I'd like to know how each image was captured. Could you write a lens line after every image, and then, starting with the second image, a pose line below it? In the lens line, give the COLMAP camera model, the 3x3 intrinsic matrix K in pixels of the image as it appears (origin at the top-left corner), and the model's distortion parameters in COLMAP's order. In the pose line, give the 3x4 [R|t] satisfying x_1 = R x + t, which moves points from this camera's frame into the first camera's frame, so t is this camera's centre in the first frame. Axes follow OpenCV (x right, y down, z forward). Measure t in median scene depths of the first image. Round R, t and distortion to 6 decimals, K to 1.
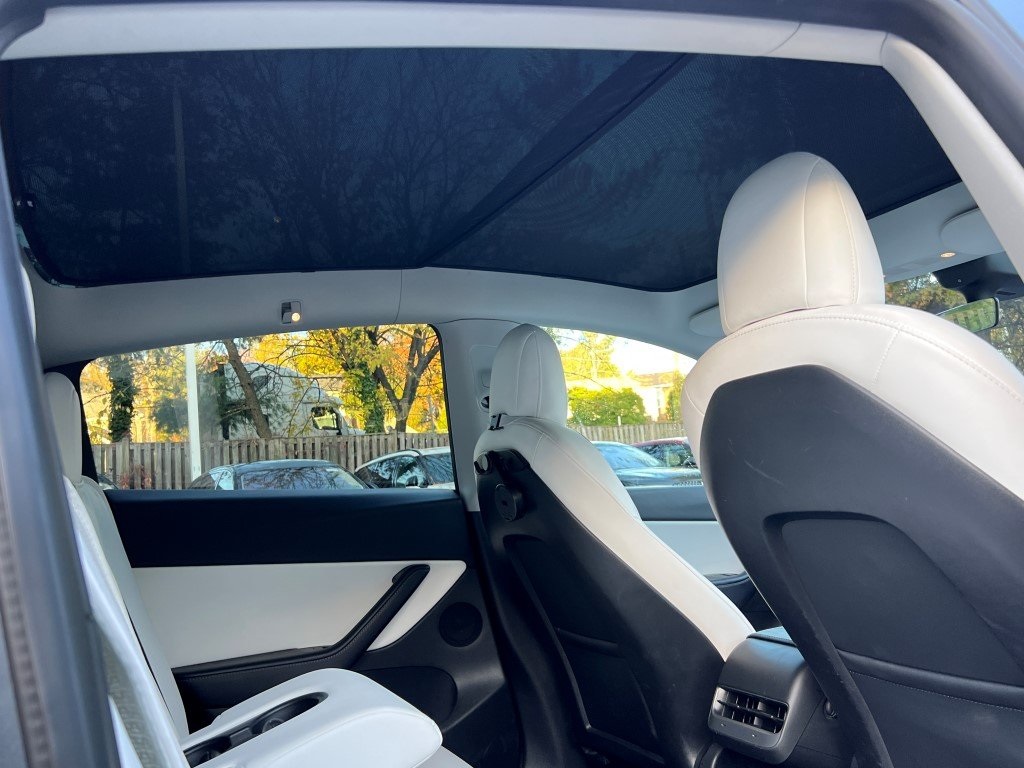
lens RADIAL K [[891.2, 0, 512.0], [0, 891.2, 384.0], [0, 0, 1]] dist [0.002829, 0.002726]
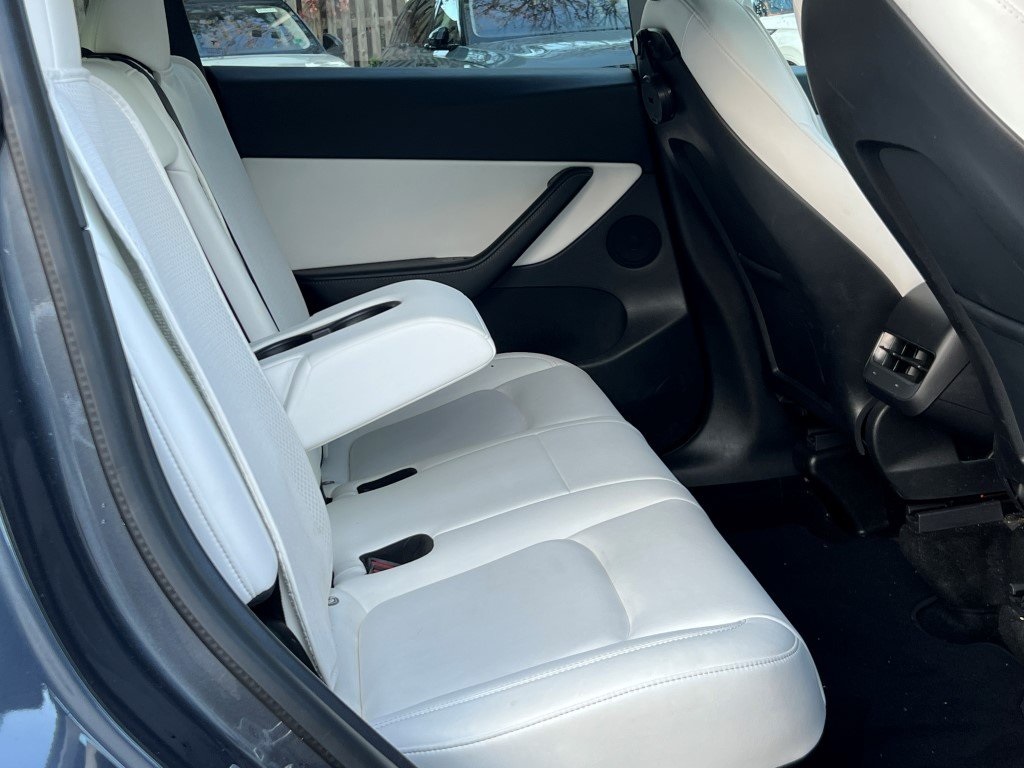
lens RADIAL K [[1408.5, 0, 512.0], [0, 1408.5, 384.0], [0, 0, 1]] dist [0.237138, 0.018789]
pose [[0.959609, 0.086428, -0.267731, 0.212999], [0.016707, 0.932457, 0.360895, -0.085771], [0.280839, -0.350791, 0.893350, -0.258130]]
